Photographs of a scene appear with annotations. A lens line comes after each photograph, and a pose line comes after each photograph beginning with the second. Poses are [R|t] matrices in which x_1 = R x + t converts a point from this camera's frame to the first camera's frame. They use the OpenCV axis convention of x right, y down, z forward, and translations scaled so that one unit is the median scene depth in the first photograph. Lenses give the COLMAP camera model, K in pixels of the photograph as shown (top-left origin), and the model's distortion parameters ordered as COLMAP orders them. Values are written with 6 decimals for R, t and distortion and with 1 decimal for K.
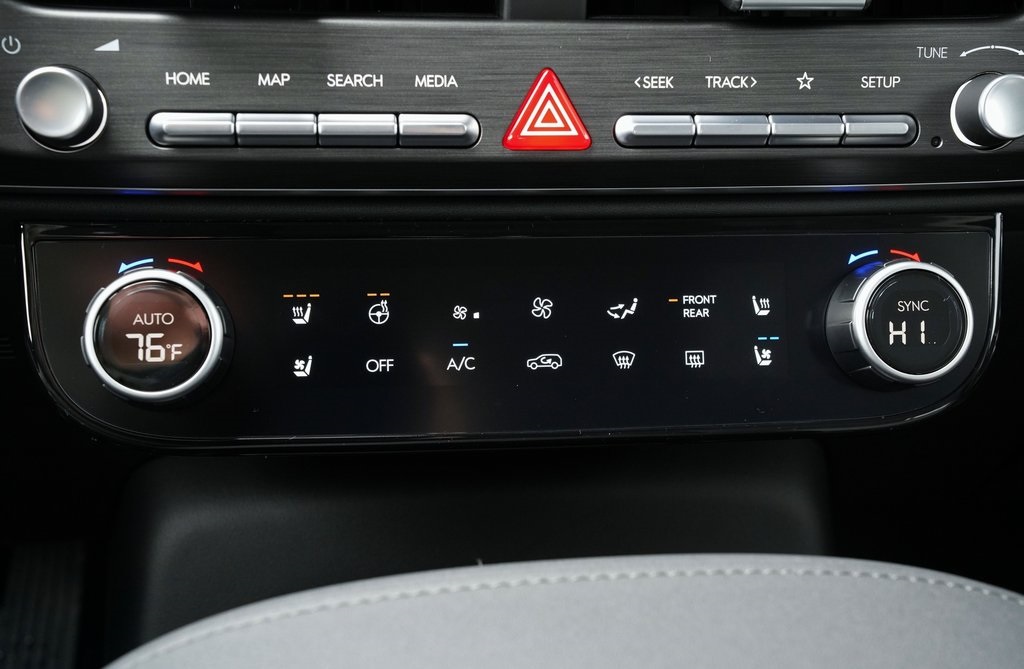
lens RADIAL K [[1407.1, 0, 512.0], [0, 1407.1, 334.5], [0, 0, 1]] dist [0.129914, 0.009315]
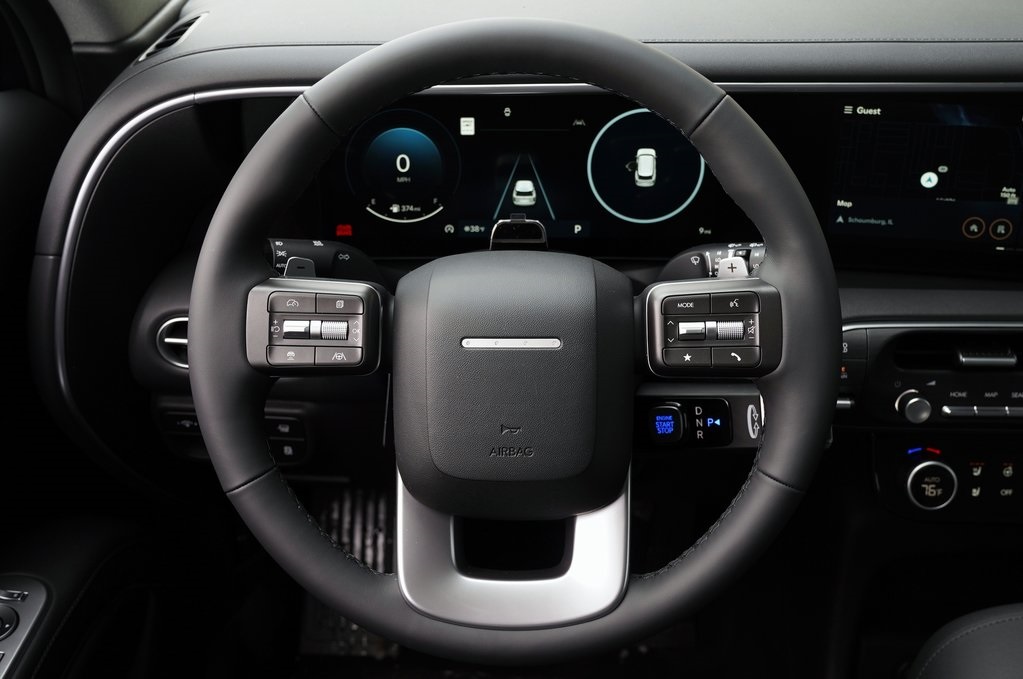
lens RADIAL K [[1074.3, 0, 511.5], [0, 1074.3, 339.5], [0, 0, 1]] dist [-0.018696, 0.018074]
pose [[0.984890, 0.054755, -0.164298, -0.676149], [-0.026941, 0.985594, 0.166967, -0.550691], [0.171074, -0.160018, 0.972177, -0.972196]]
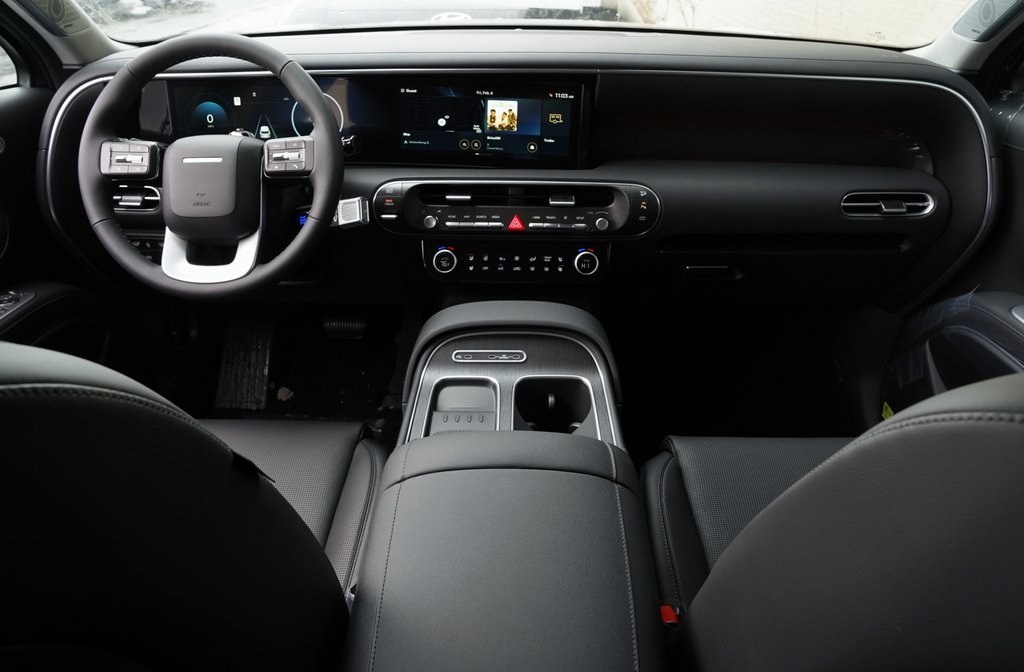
lens RADIAL K [[705.3, 0, 512.0], [0, 705.3, 336.0], [0, 0, 1]] dist [-0.131067, 0.090816]
pose [[0.987669, 0.050345, -0.148240, 0.422850], [-0.032596, 0.992261, 0.119813, -0.047308], [0.153124, -0.113504, 0.981667, -1.666358]]
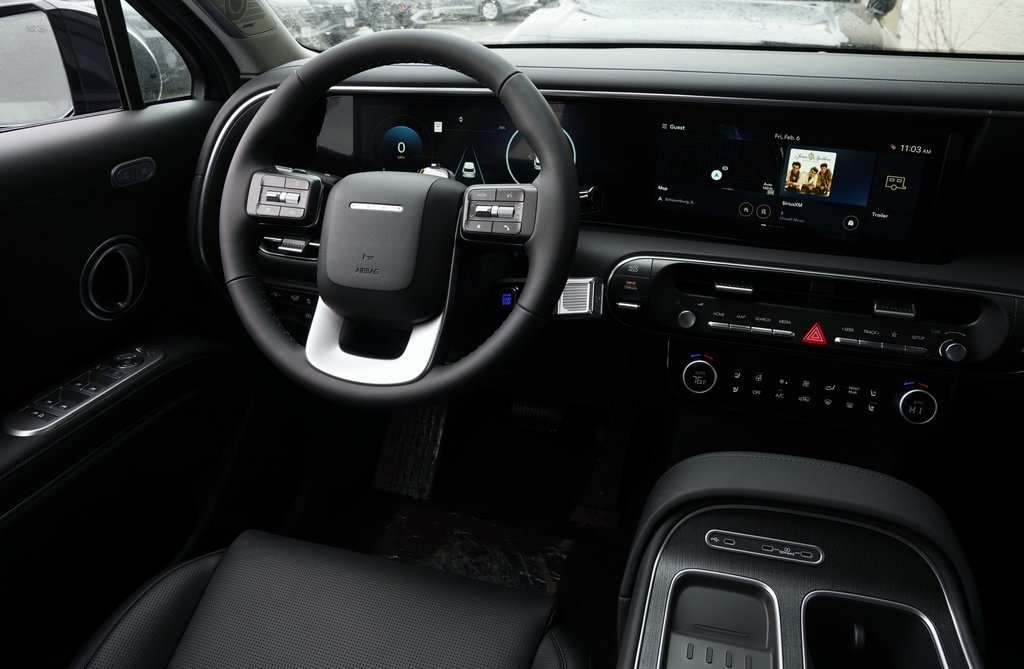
lens RADIAL K [[705.3, 0, 512.0], [0, 705.3, 334.5], [0, 0, 1]] dist [-0.131067, 0.090816]
pose [[0.906558, 0.152325, -0.393636, 0.016167], [-0.127690, 0.987884, 0.088205, -0.207531], [0.402303, -0.029700, 0.915025, -0.906131]]
